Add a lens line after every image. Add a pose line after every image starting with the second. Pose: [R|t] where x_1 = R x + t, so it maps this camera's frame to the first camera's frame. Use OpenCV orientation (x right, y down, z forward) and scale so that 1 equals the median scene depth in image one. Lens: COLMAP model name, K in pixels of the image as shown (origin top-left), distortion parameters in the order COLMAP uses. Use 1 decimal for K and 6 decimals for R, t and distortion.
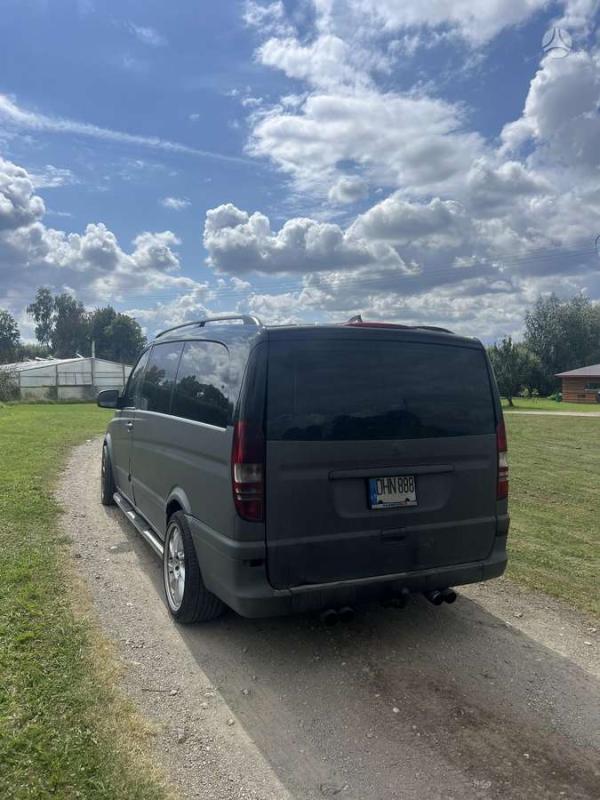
lens RADIAL K [[611.4, 0, 300.0], [0, 611.4, 400.0], [0, 0, 1]] dist [0.125292, -0.138130]
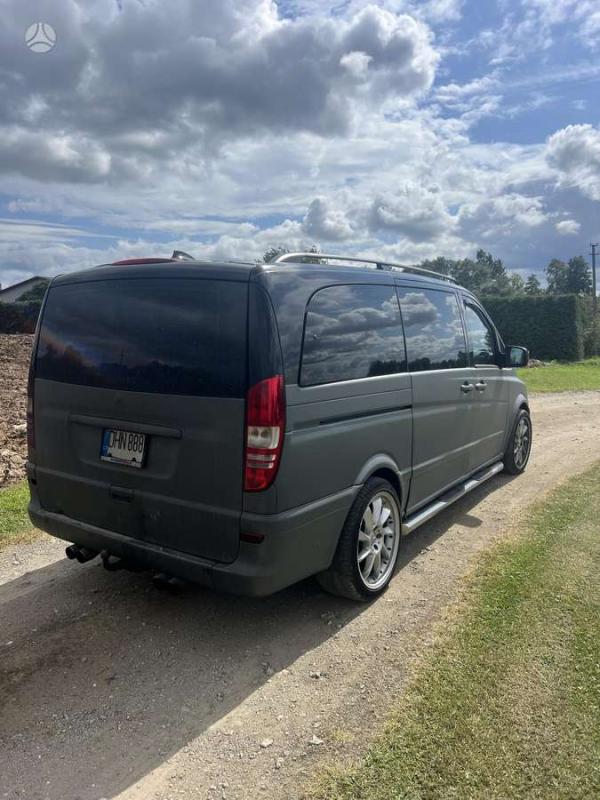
lens RADIAL K [[611.4, 0, 300.0], [0, 611.4, 400.0], [0, 0, 1]] dist [0.125292, -0.138130]
pose [[0.480906, 0.092829, -0.871844, 1.070437], [-0.036080, 0.995632, 0.086107, -0.008656], [0.876029, -0.009953, 0.482155, 0.792149]]
